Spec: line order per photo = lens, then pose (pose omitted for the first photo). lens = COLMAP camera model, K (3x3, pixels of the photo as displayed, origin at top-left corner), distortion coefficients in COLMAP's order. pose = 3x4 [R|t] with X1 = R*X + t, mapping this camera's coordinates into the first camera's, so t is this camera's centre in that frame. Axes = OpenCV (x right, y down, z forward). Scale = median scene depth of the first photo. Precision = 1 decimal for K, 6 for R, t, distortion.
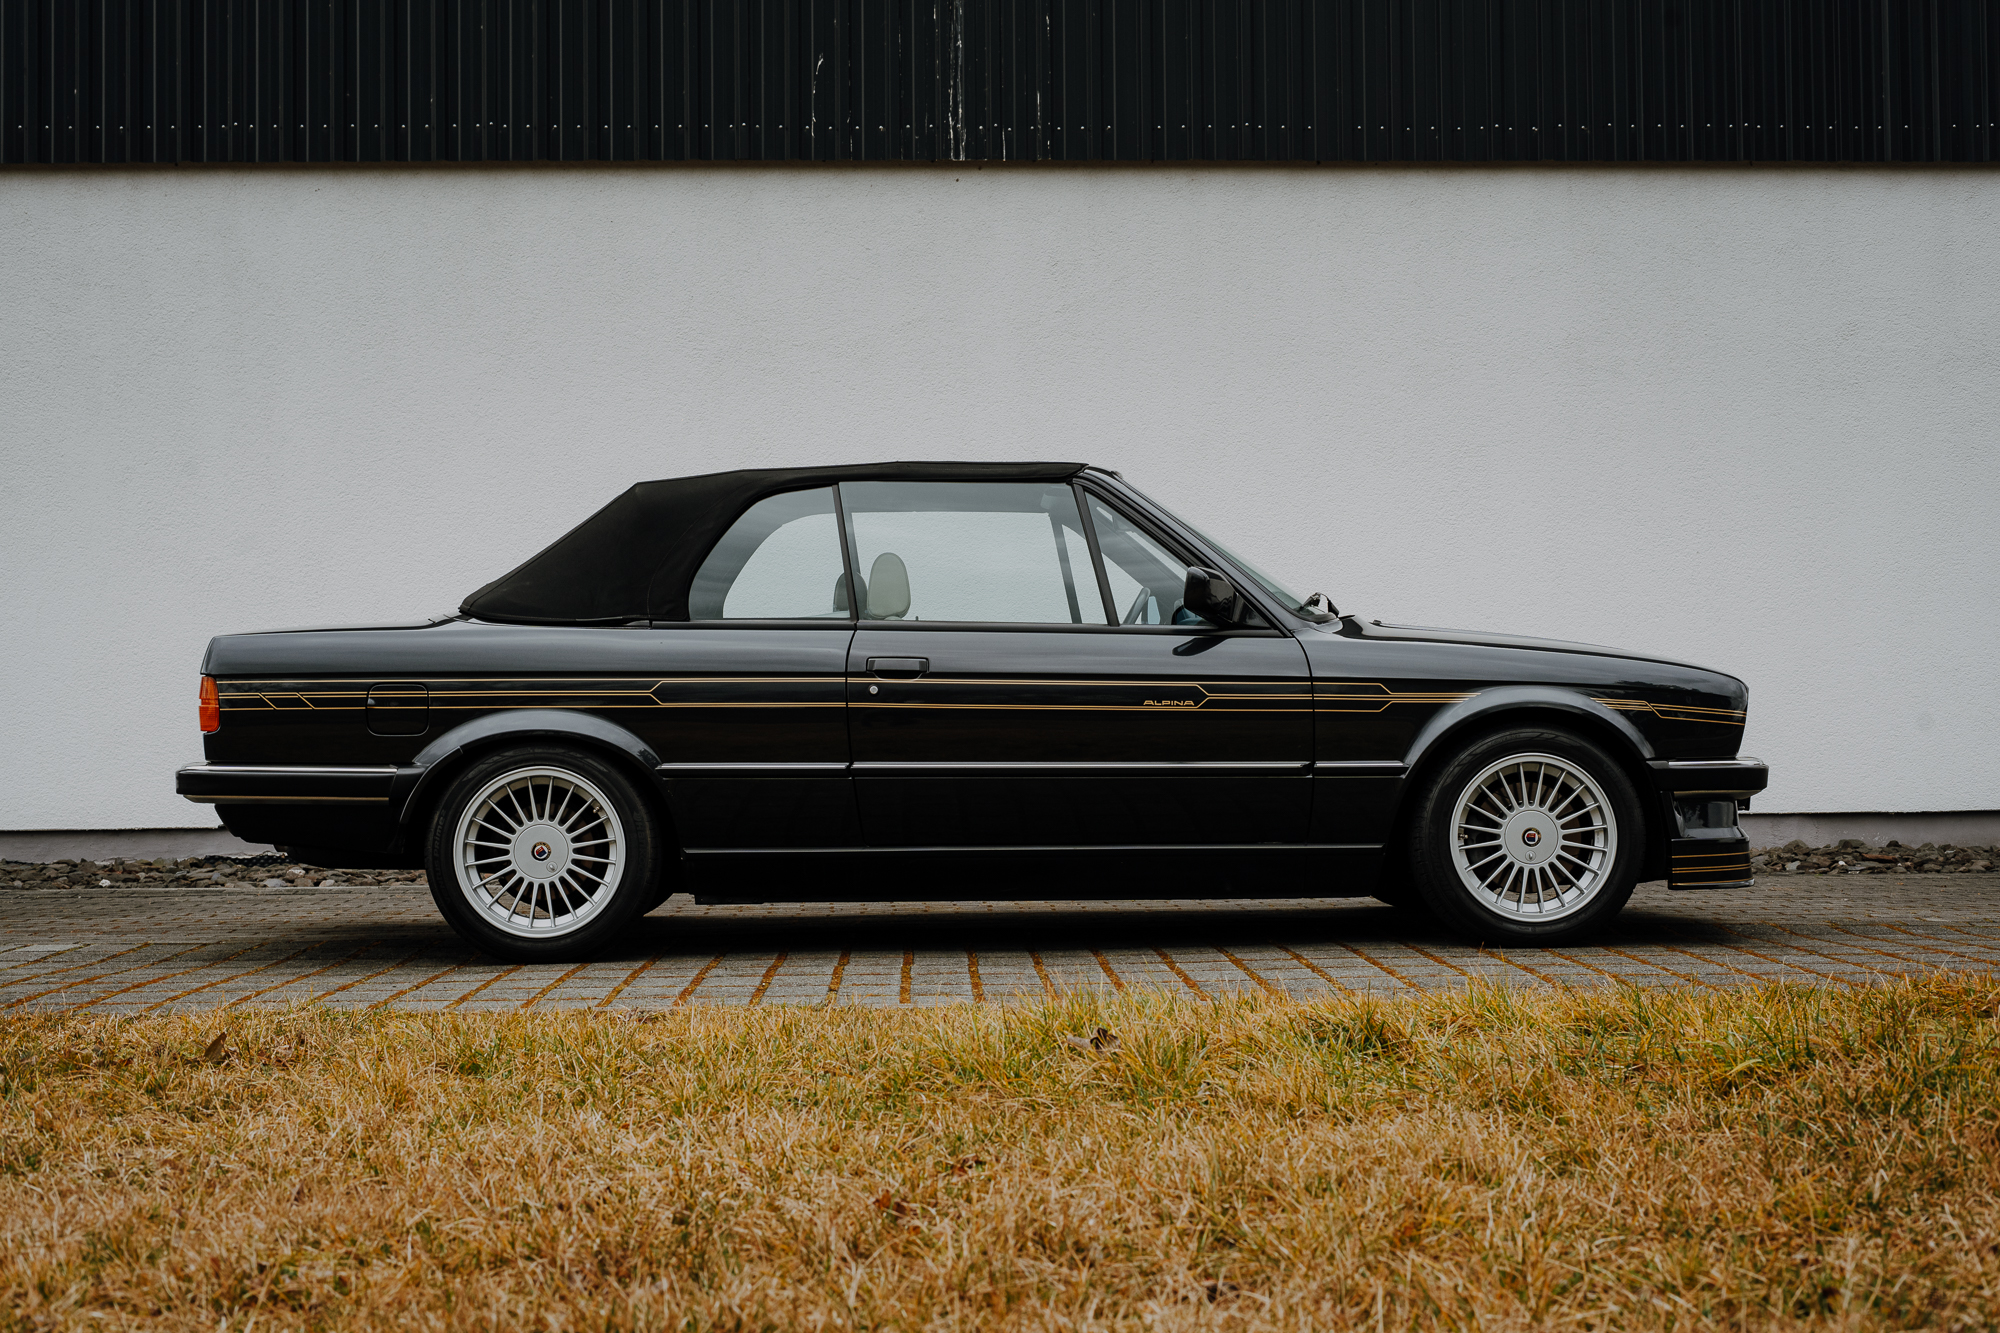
lens RADIAL K [[2964.5, 0, 1000.0], [0, 2964.5, 666.5], [0, 0, 1]] dist [-0.018255, -0.070104]
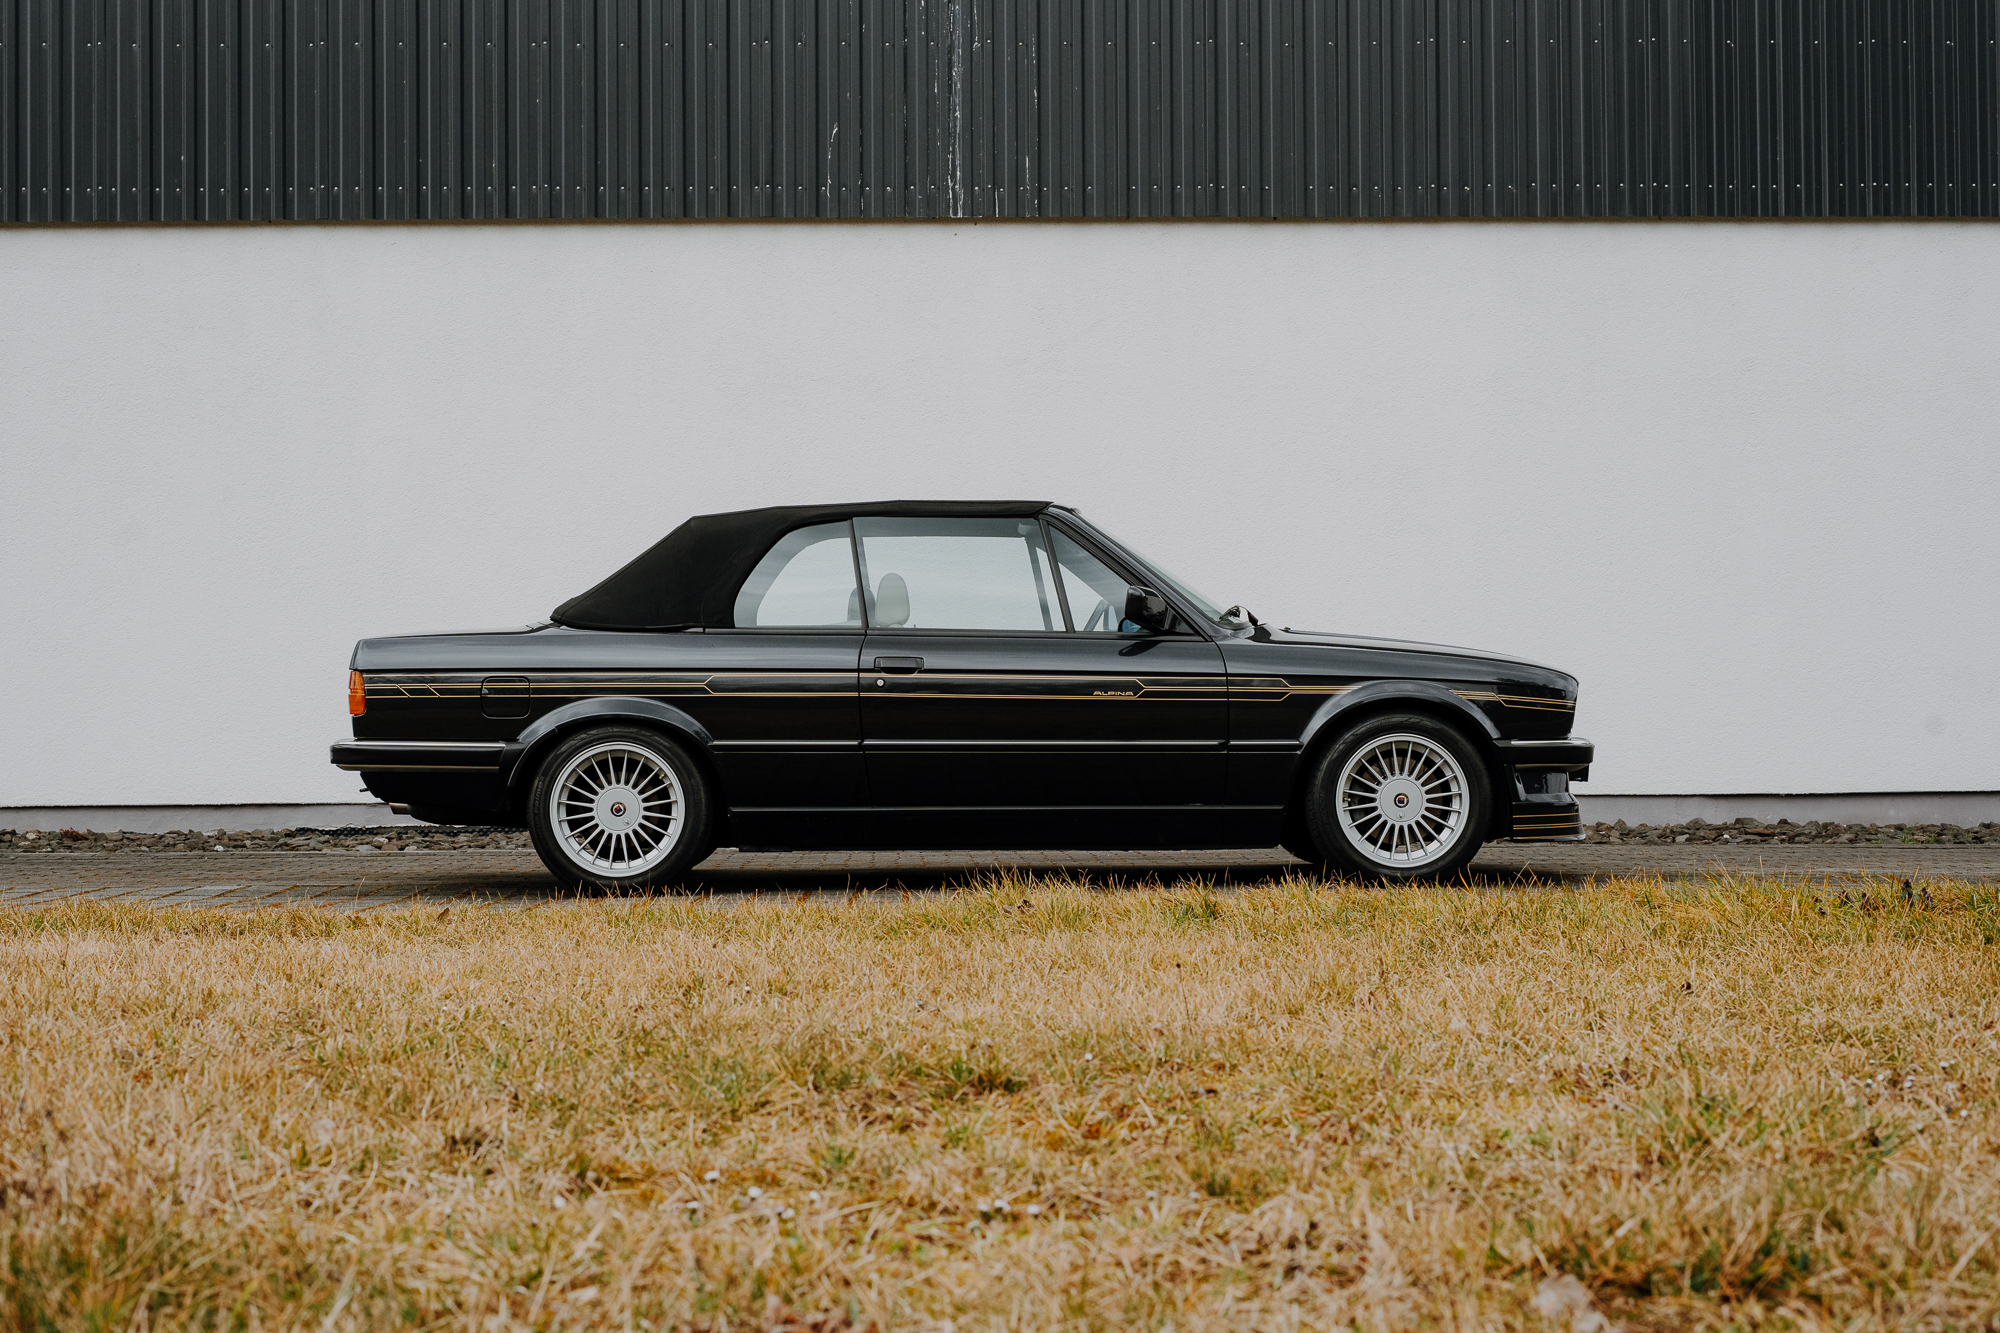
lens RADIAL K [[2964.5, 0, 1000.0], [0, 2964.5, 666.5], [0, 0, 1]] dist [-0.018255, -0.070104]
pose [[0.999993, 0.001891, -0.003180, 0.012373], [-0.001885, 0.999997, 0.001745, -0.001292], [0.003184, -0.001739, 0.999993, -0.262969]]
